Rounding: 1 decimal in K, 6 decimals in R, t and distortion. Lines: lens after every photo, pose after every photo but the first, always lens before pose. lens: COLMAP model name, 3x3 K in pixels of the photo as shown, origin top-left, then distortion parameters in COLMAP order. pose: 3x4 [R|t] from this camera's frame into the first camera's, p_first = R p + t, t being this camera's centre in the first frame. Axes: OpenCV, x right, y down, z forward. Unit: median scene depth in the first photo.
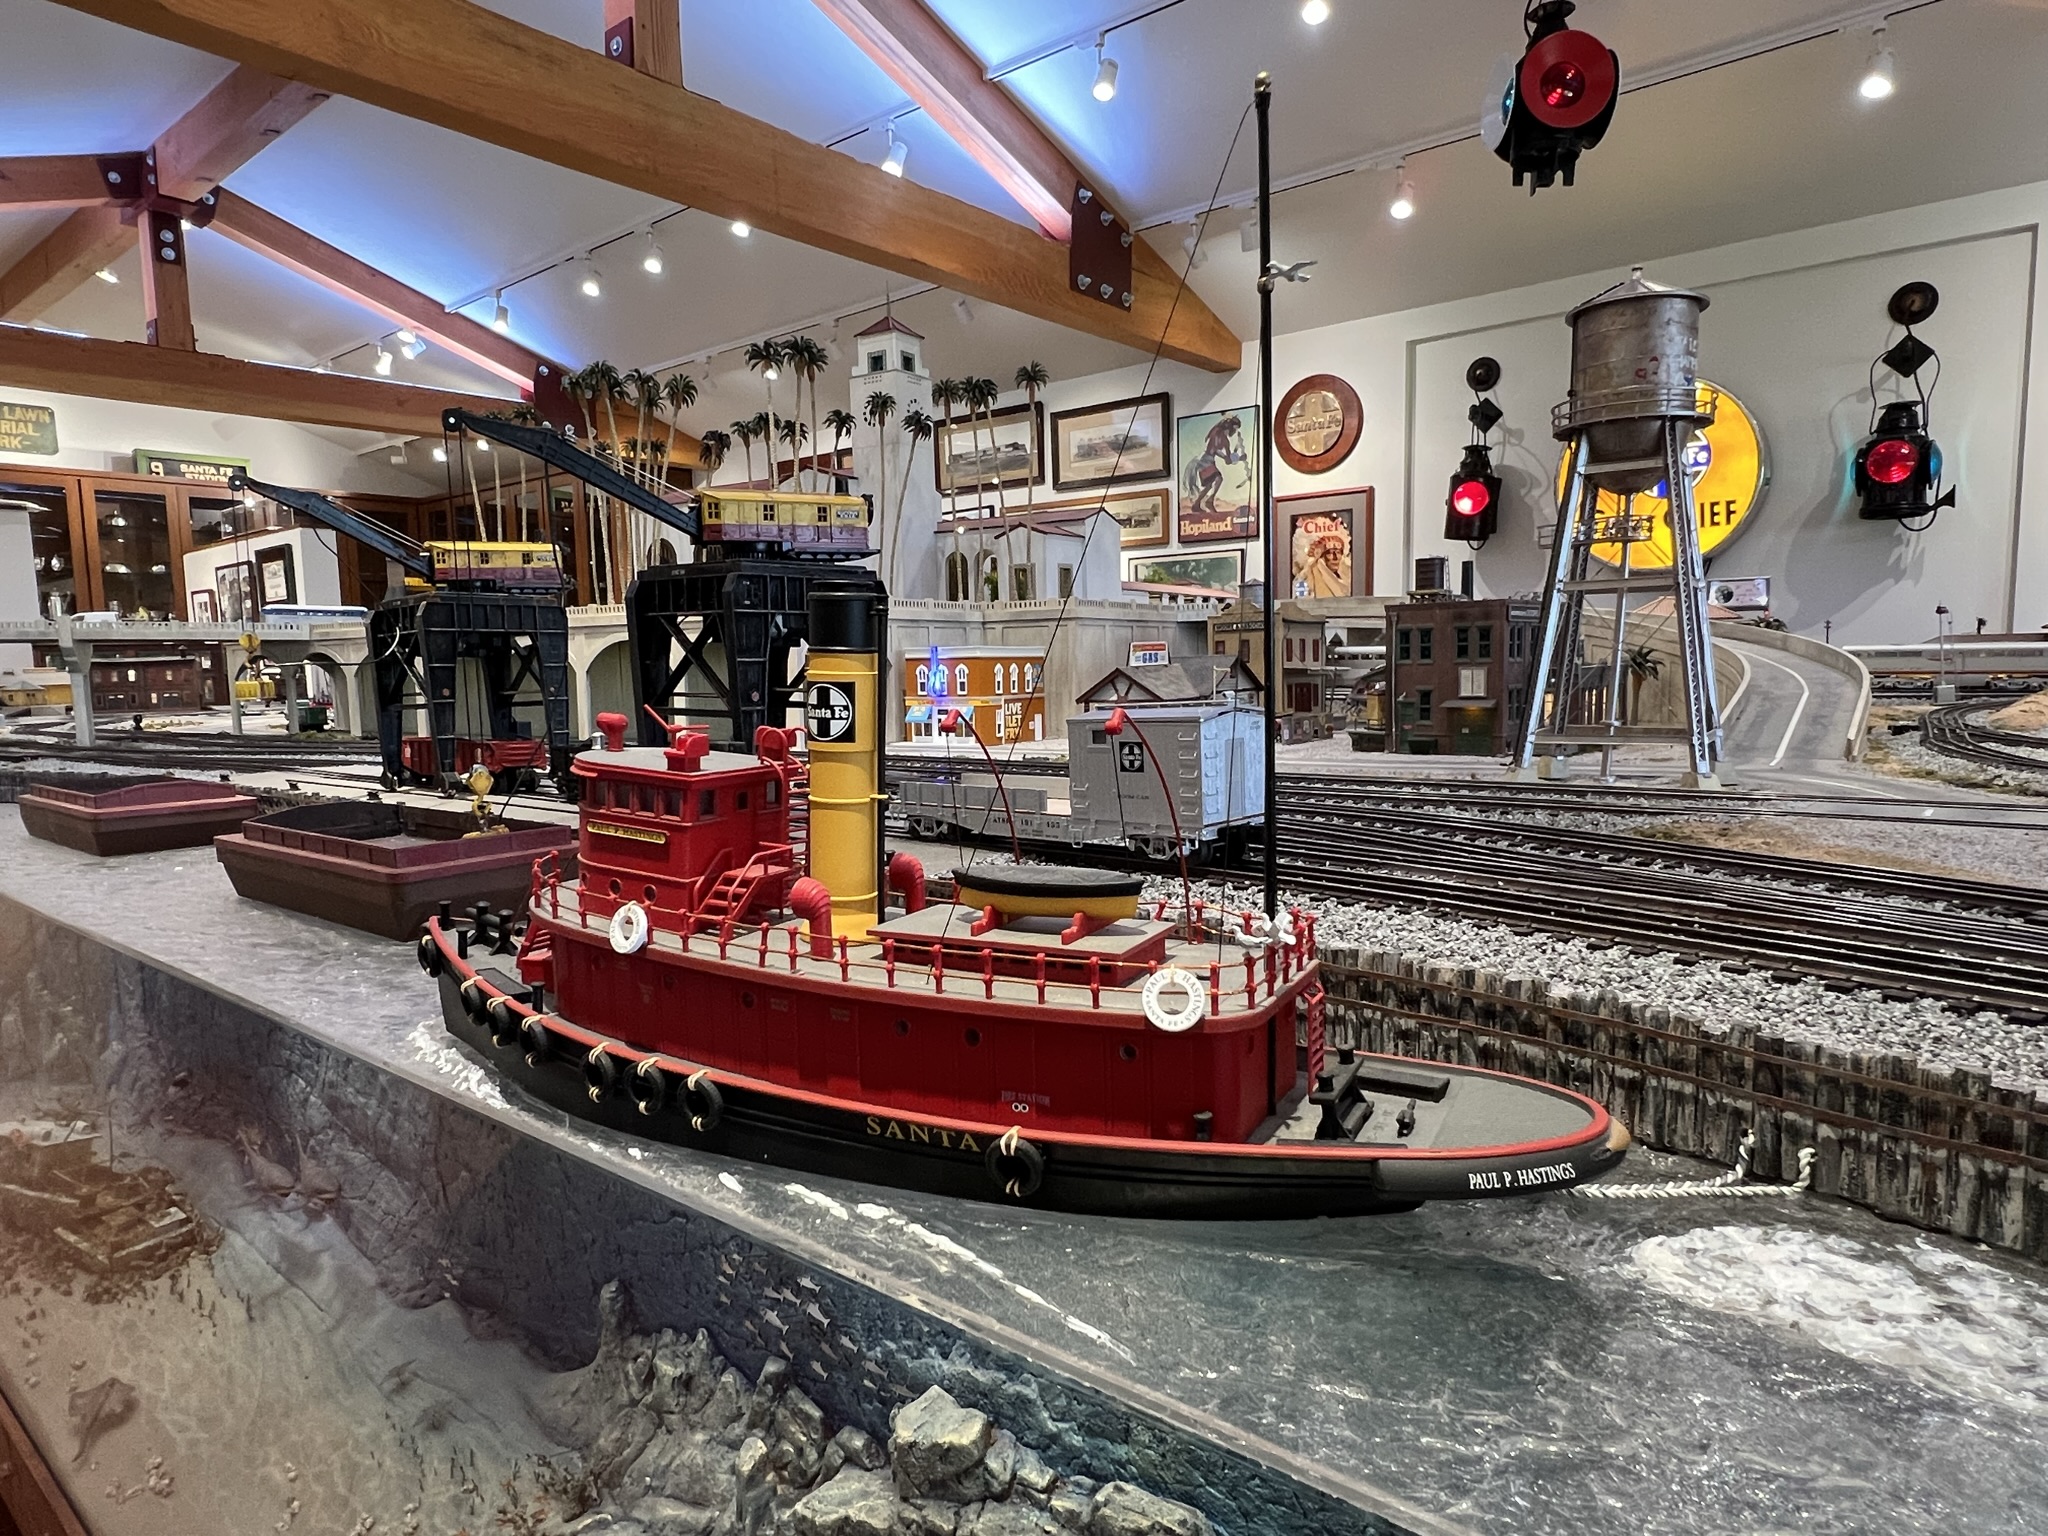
lens RADIAL K [[1214.3, 0, 1016.3], [0, 1214.3, 796.7], [0, 0, 1]] dist [-0.006361, 0.001272]
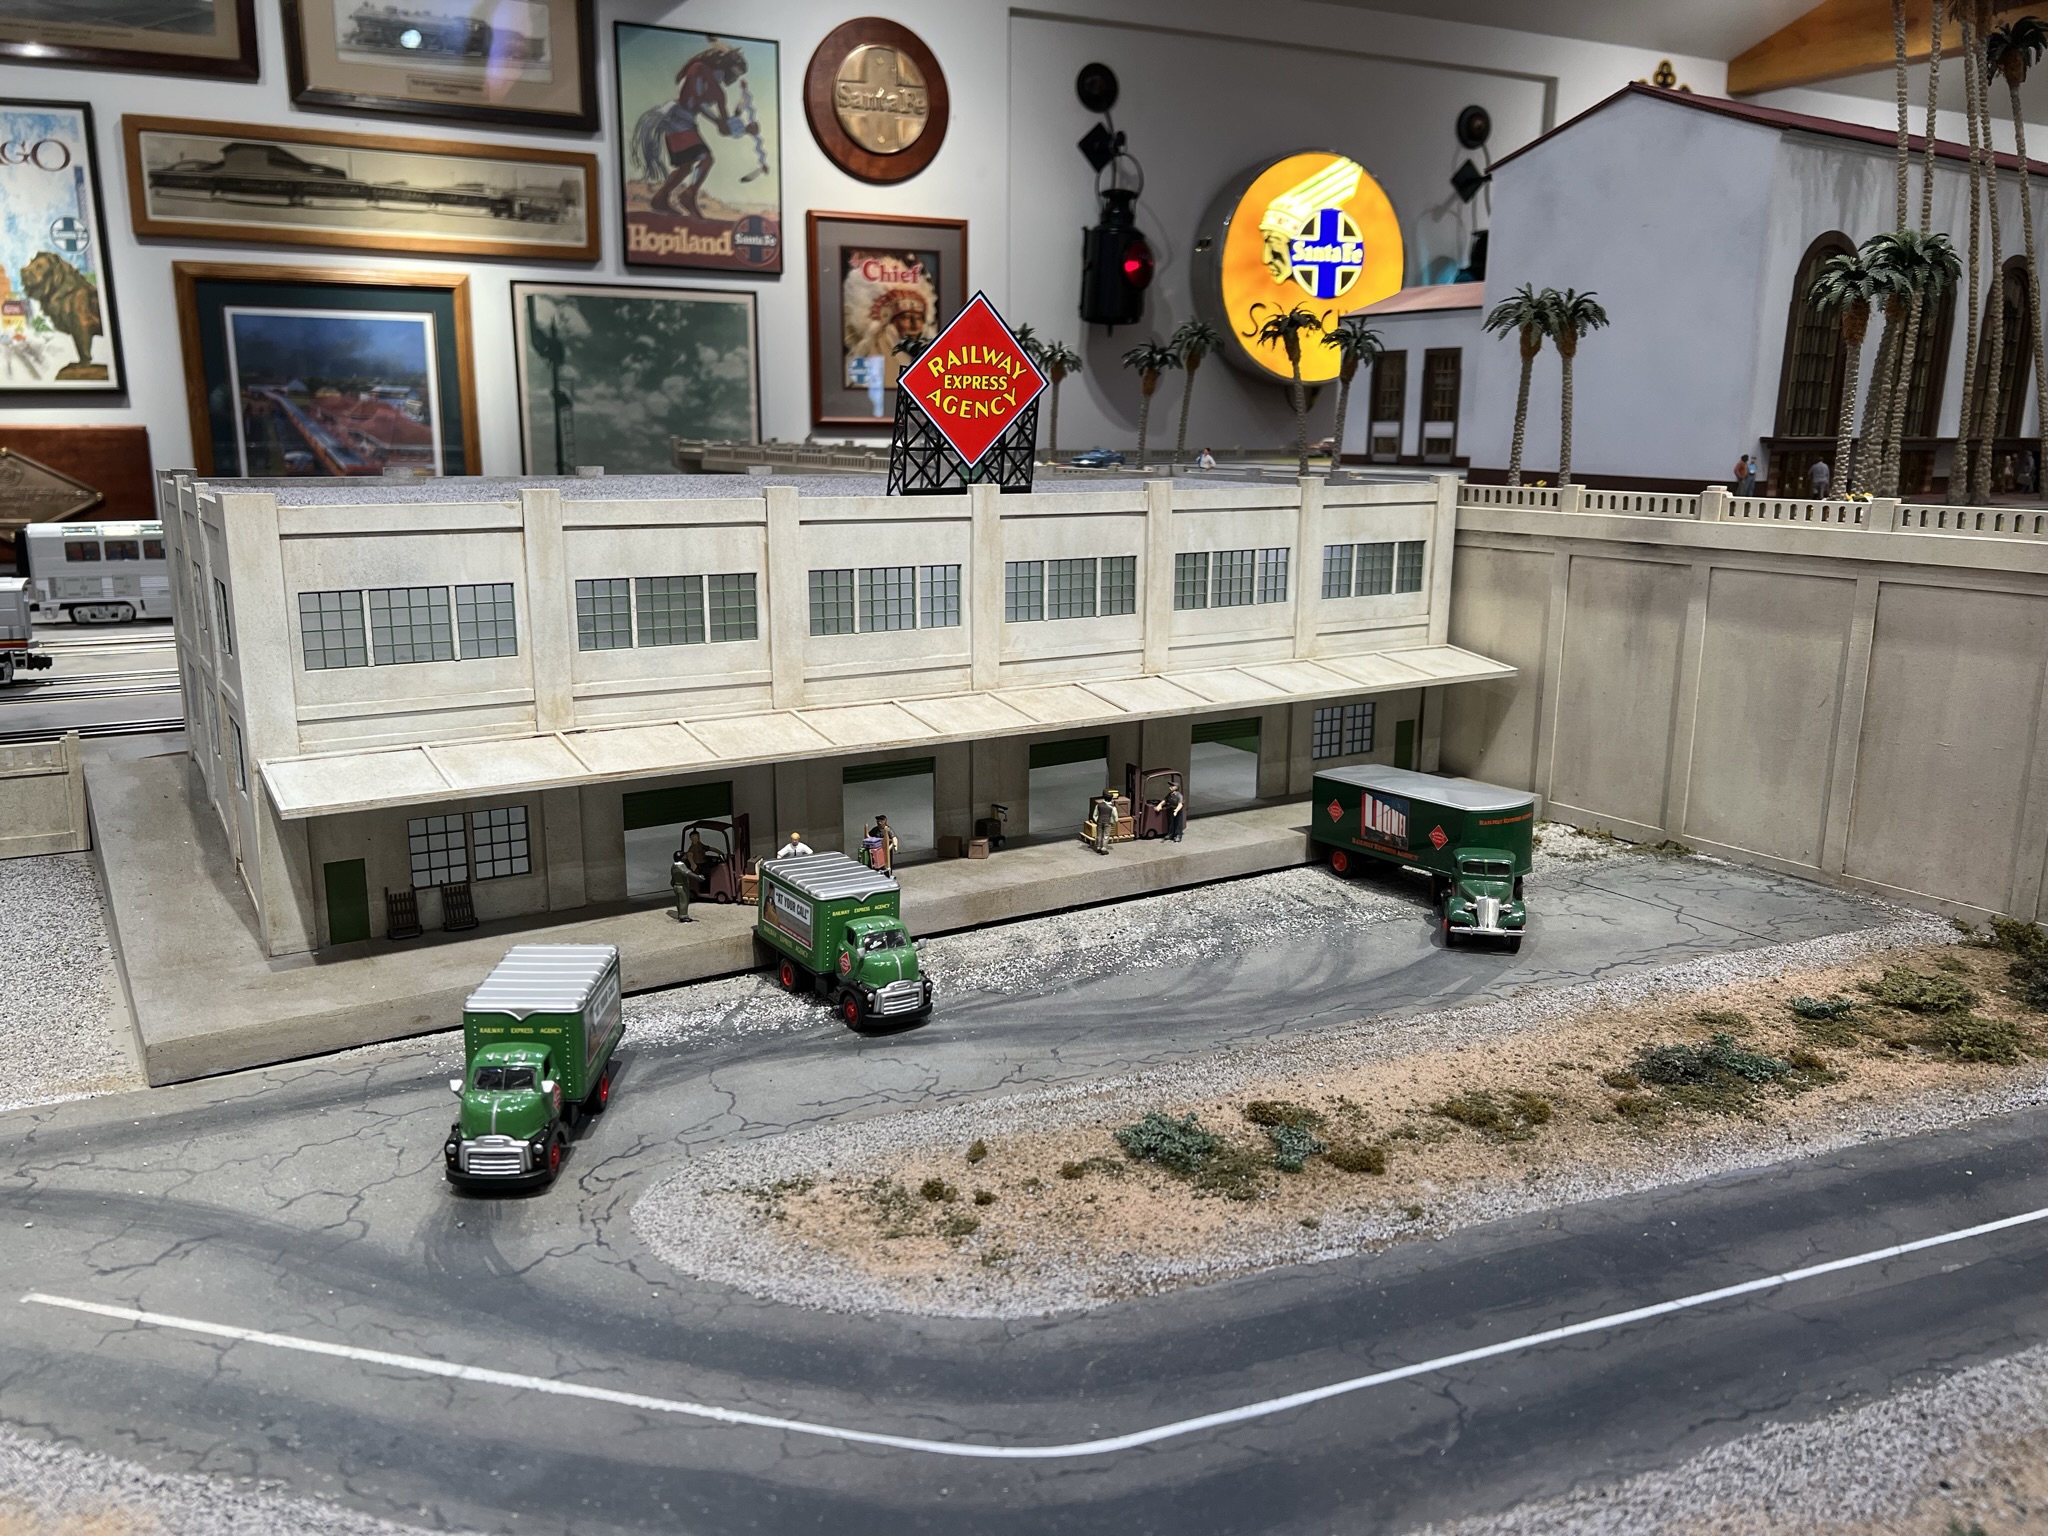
lens RADIAL K [[1561.3, 0, 1032.4], [0, 1561.3, 758.9], [0, 0, 1]] dist [0.052973, -0.063082]
pose [[0.419231, -0.163486, 0.893039, -0.506231], [0.086900, 0.986363, 0.139776, -0.081911], [-0.903711, 0.019007, 0.427721, 0.601965]]
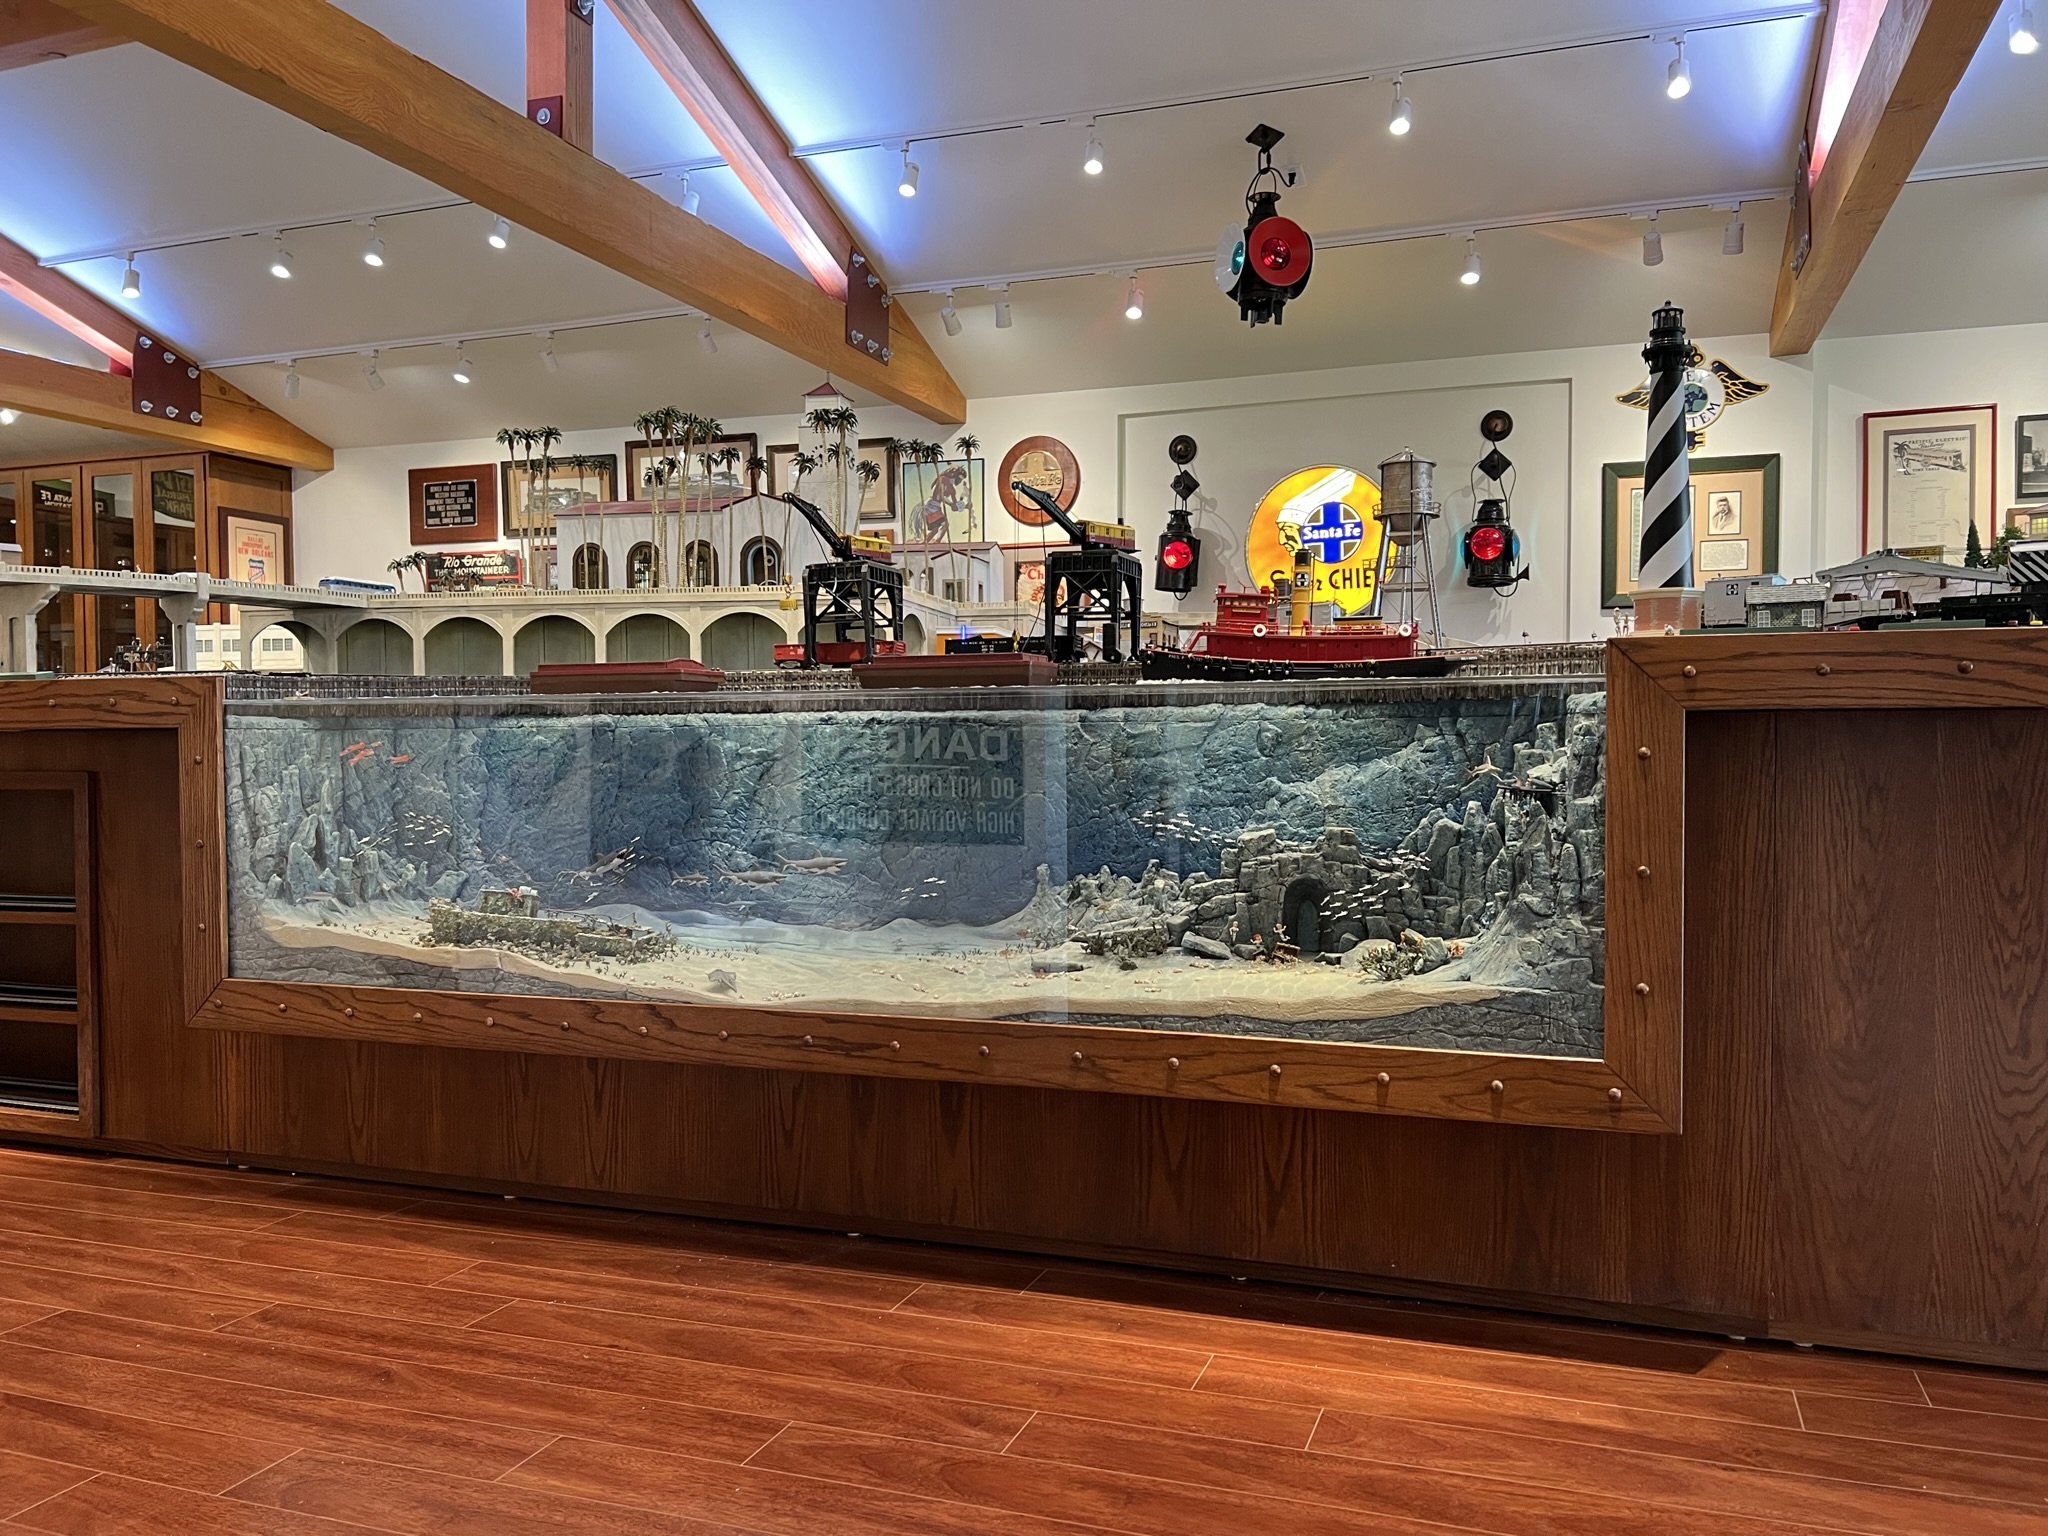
lens RADIAL K [[1561.3, 0, 1048.3], [0, 1561.3, 811.8], [0, 0, 1]] dist [0.052973, -0.063082]
pose [[0.937439, 0.001826, 0.348146, -0.240031], [0.023637, 0.997345, -0.068877, 0.090803], [-0.347347, 0.072798, 0.934907, -0.308549]]
